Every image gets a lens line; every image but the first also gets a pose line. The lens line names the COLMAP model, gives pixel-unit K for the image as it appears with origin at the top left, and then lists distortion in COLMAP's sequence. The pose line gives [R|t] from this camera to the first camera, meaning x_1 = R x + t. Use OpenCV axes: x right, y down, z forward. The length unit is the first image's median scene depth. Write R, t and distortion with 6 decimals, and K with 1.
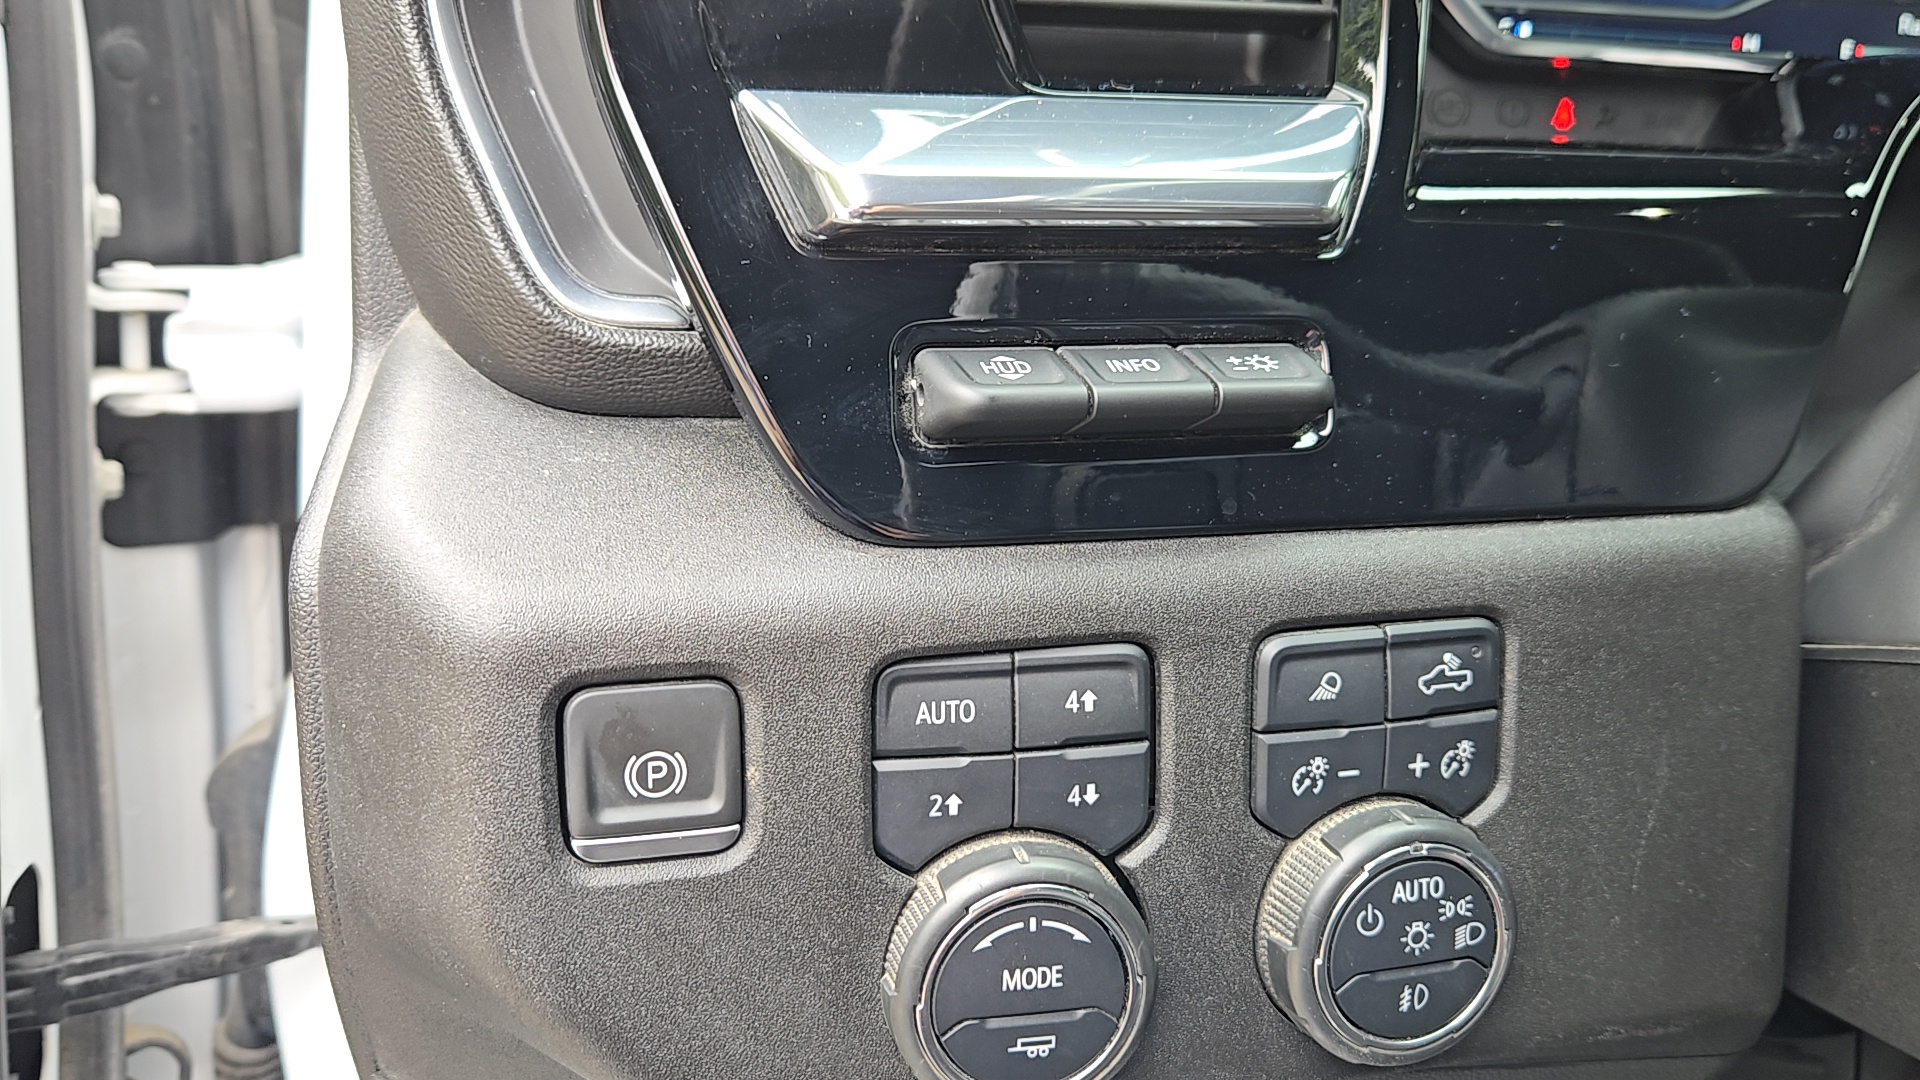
lens RADIAL K [[1630.5, 0, 954.9], [0, 1630.5, 537.7], [0, 0, 1]] dist [-0.003903, 0.004670]
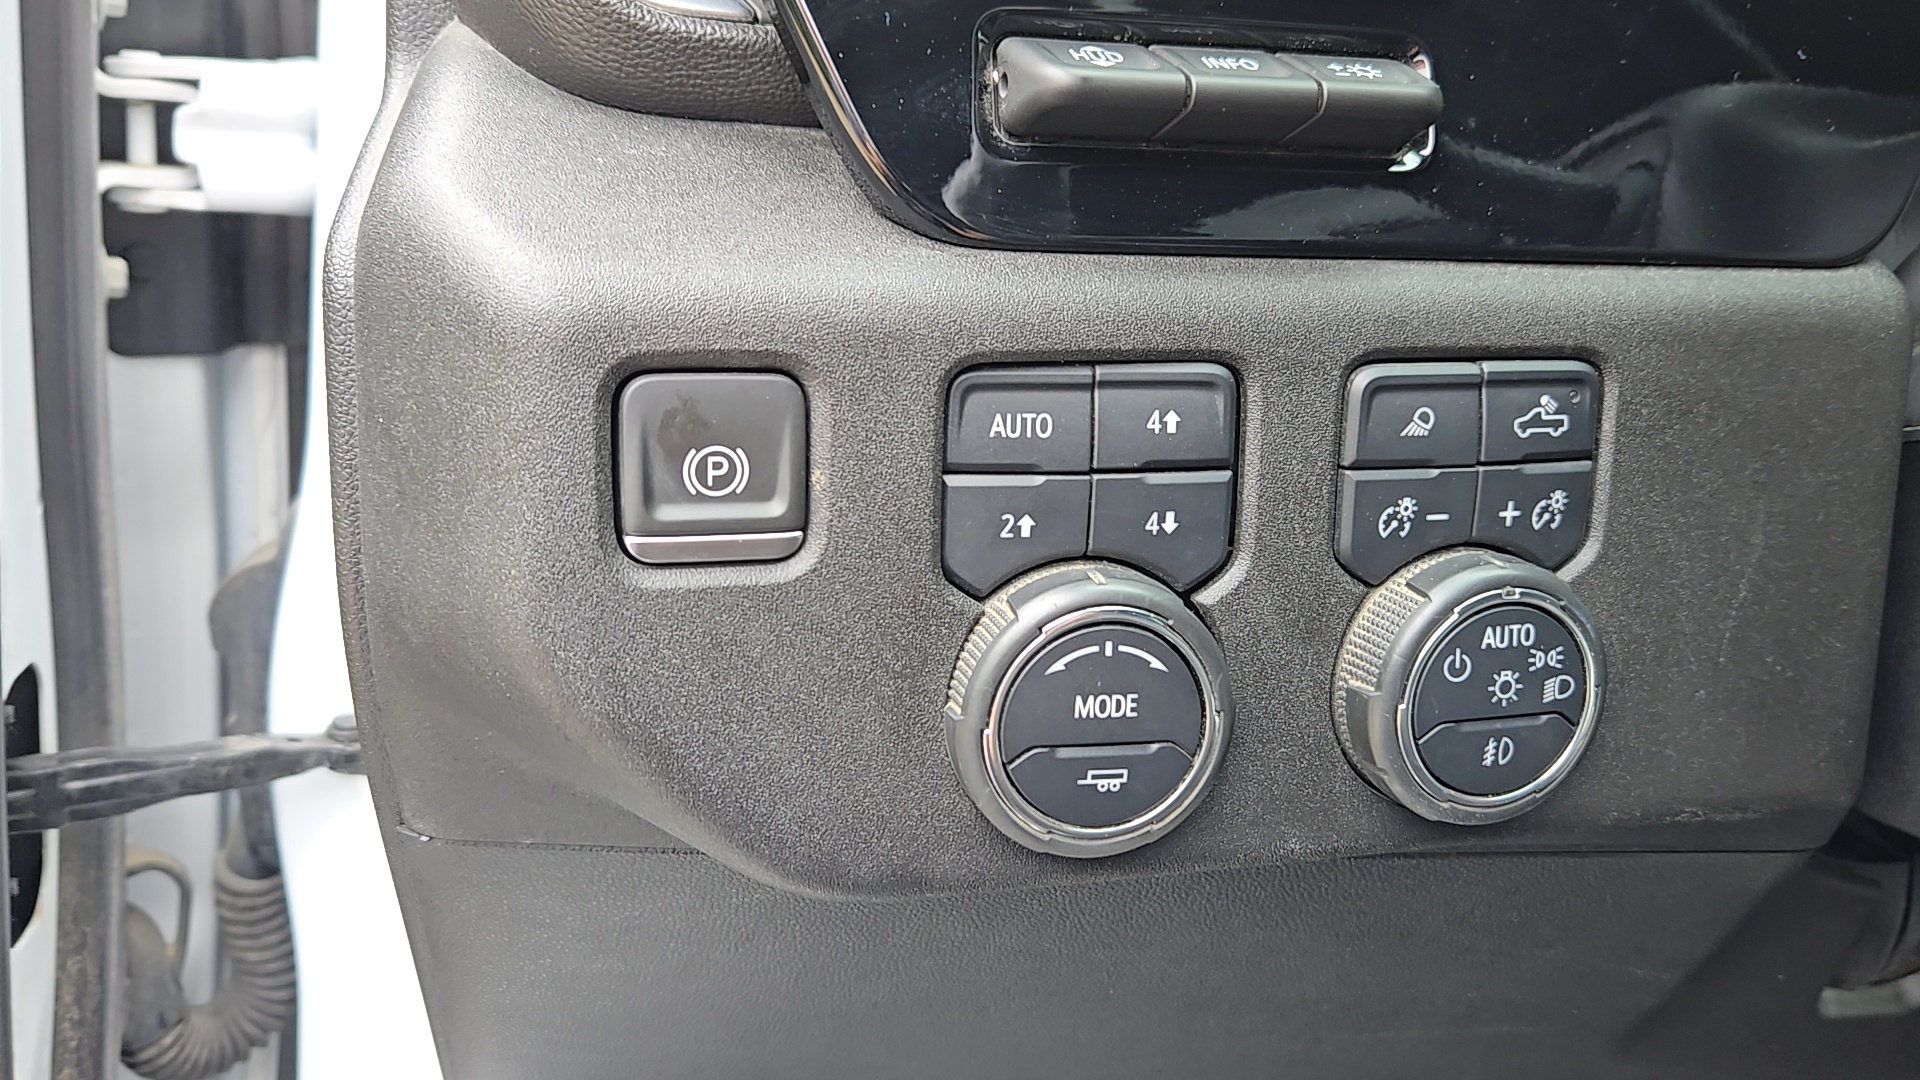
lens RADIAL K [[1625.7, 0, 954.2], [0, 1625.7, 535.9], [0, 0, 1]] dist [0.001937, -0.008398]
pose [[0.999637, 0.025944, 0.007294, -0.047276], [-0.026199, 0.998959, 0.037336, 0.130168], [-0.006318, -0.037514, 0.999276, 0.056569]]
